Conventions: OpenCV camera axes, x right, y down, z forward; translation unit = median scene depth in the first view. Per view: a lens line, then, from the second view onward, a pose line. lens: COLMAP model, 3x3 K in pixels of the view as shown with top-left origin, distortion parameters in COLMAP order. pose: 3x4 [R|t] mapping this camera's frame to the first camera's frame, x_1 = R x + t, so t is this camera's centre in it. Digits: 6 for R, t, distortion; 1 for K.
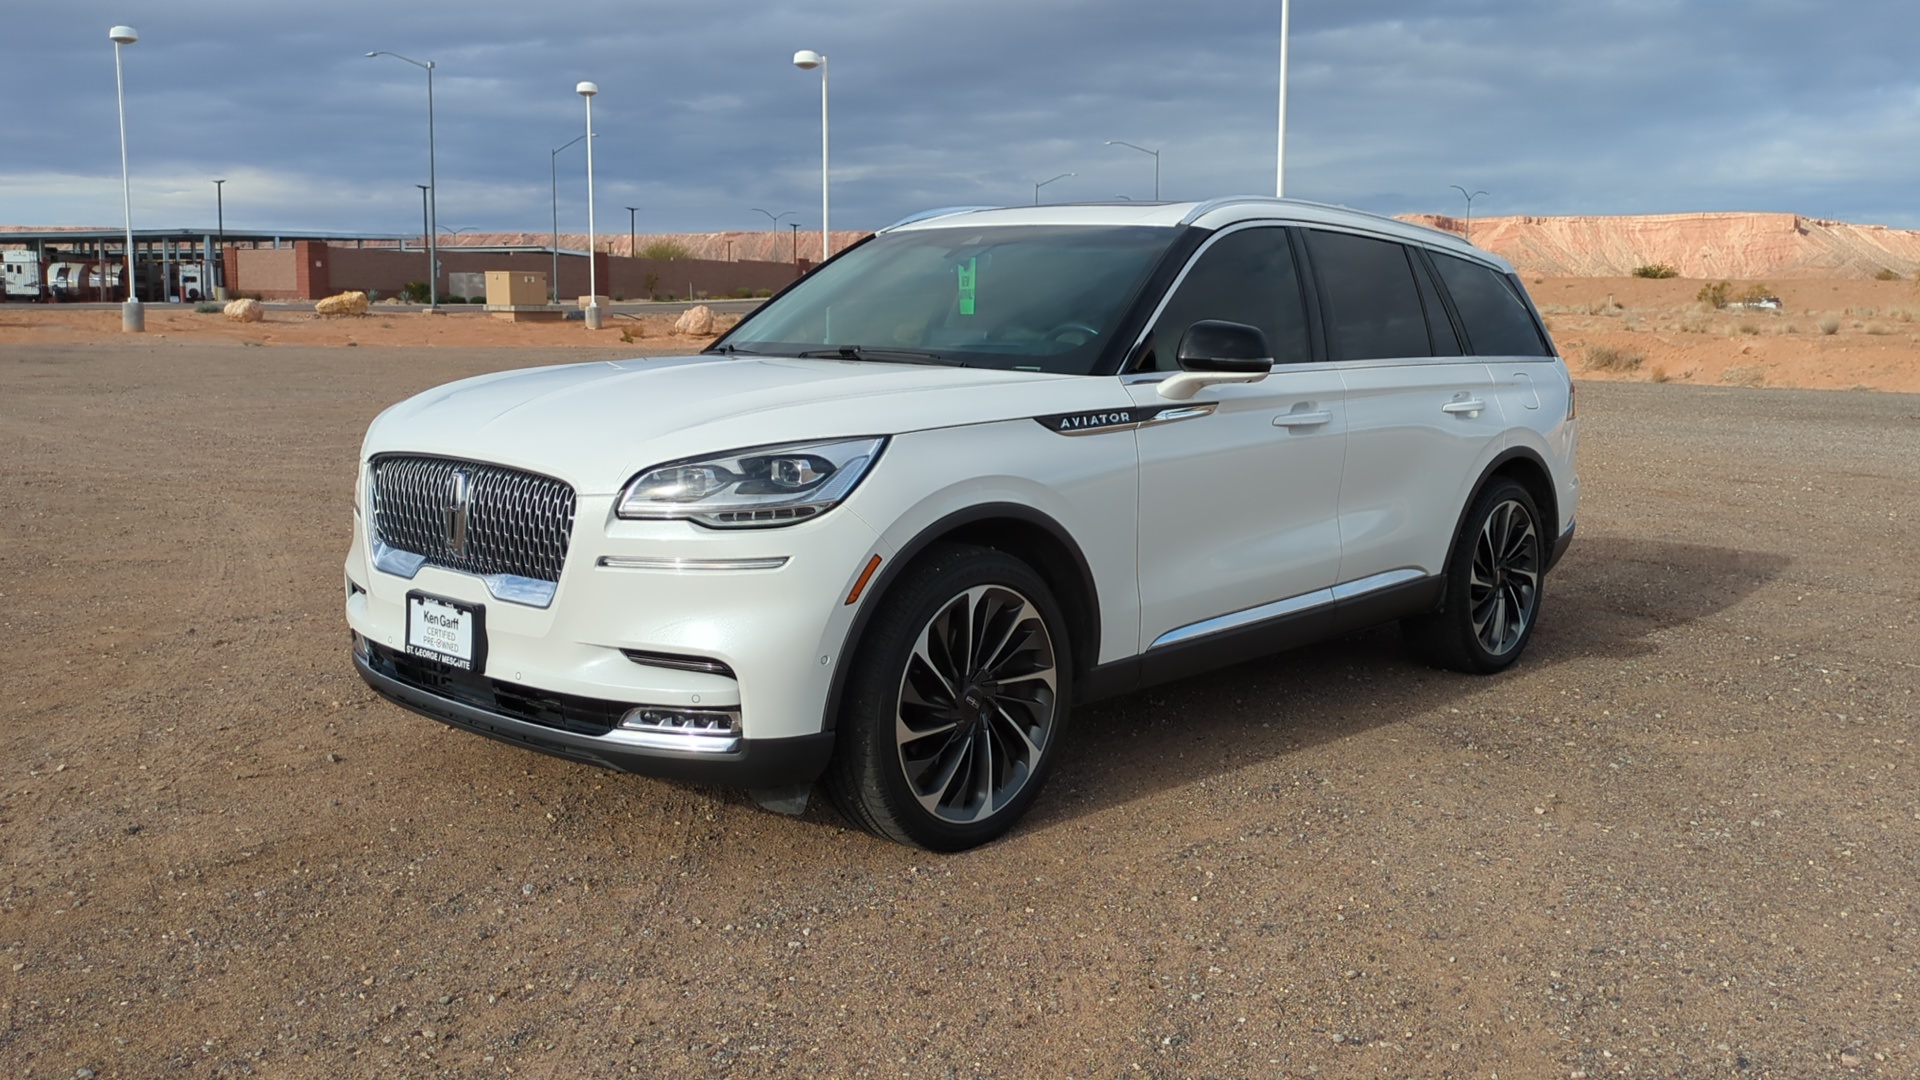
lens RADIAL K [[1640.8, 0, 973.5], [0, 1640.8, 534.5], [0, 0, 1]] dist [0.092476, -0.134653]
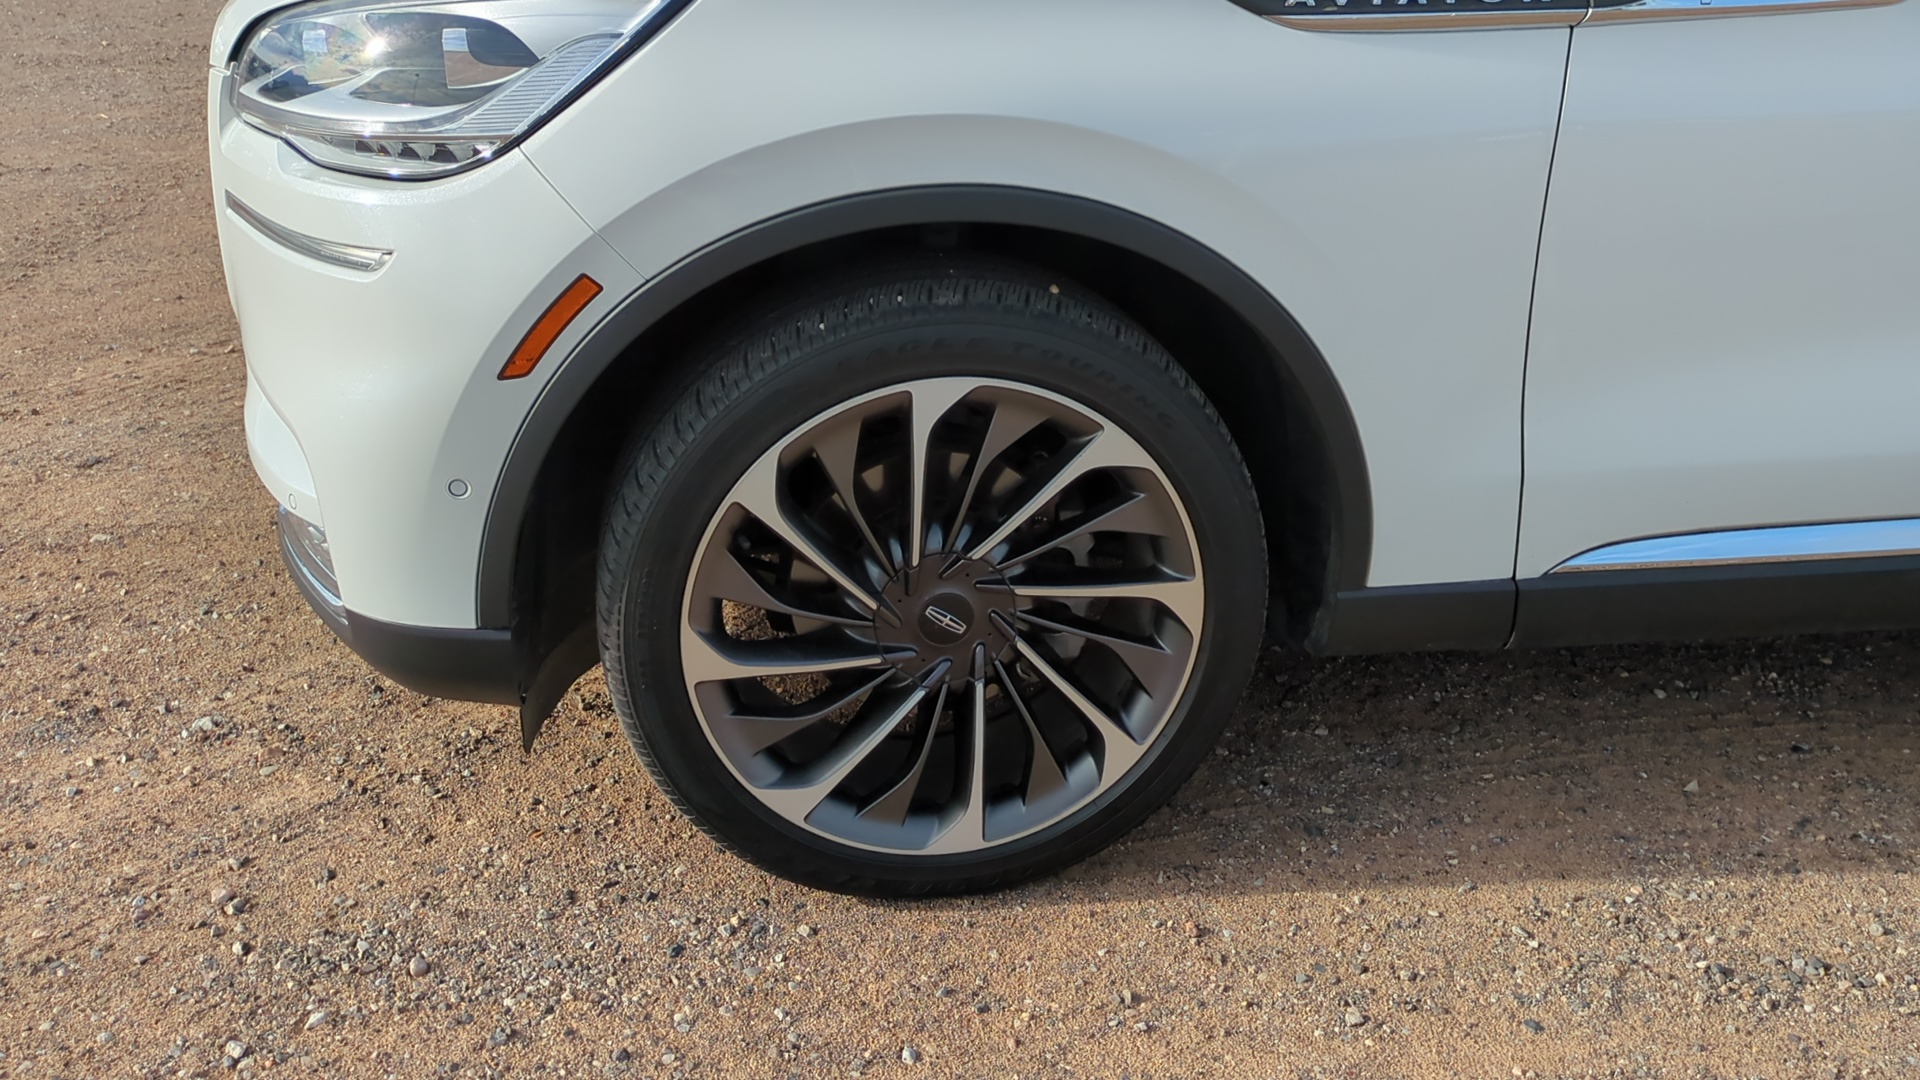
lens RADIAL K [[1670.1, 0, 972.7], [0, 1670.1, 548.2], [0, 0, 1]] dist [0.009971, -0.000253]
pose [[0.787079, 0.265870, -0.556614, 0.209021], [-0.106241, 0.947290, 0.302249, -0.046656], [0.607634, -0.178759, 0.773839, 0.527663]]
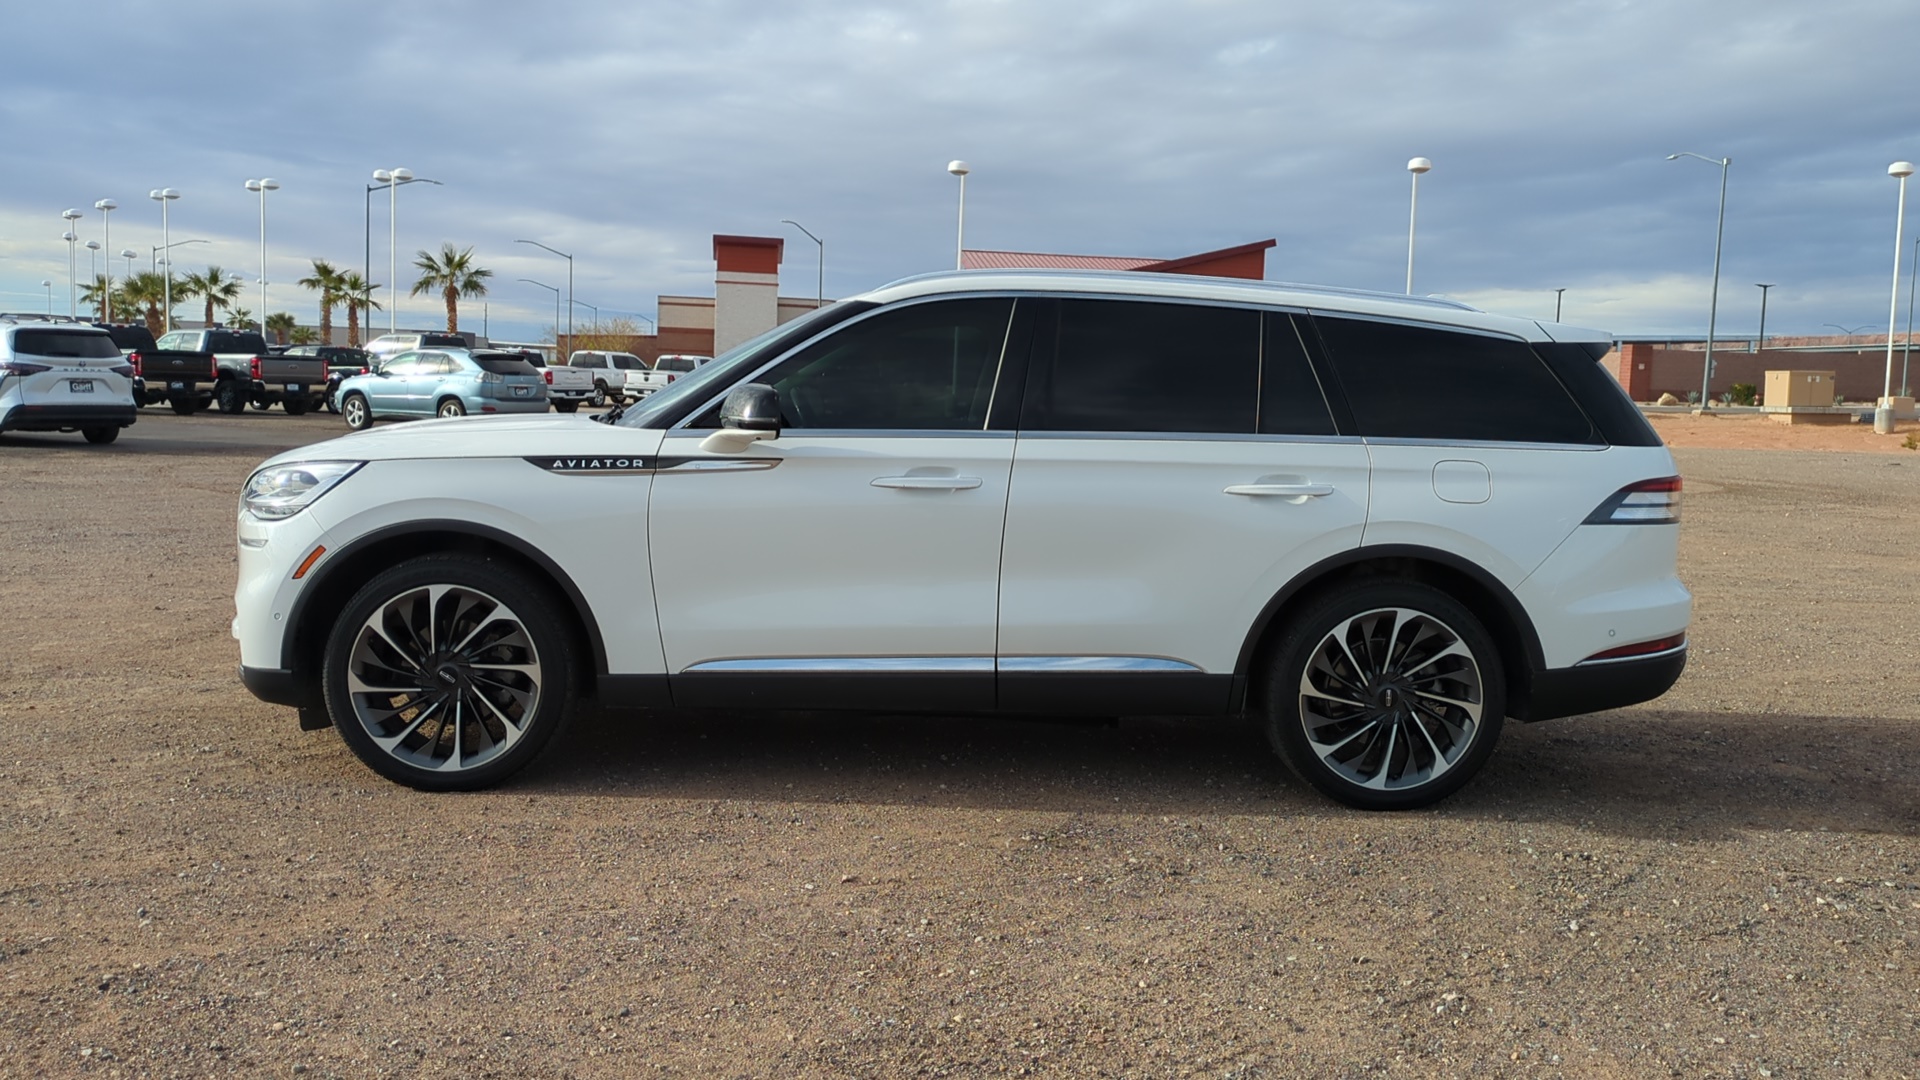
lens RADIAL K [[1642.3, 0, 978.4], [0, 1642.3, 535.5], [0, 0, 1]] dist [0.093859, -0.137478]
pose [[0.689894, 0.066558, -0.720844, 0.968624], [-0.110816, 0.993738, -0.014303, -0.027219], [0.715379, 0.089748, 0.692949, 0.323439]]
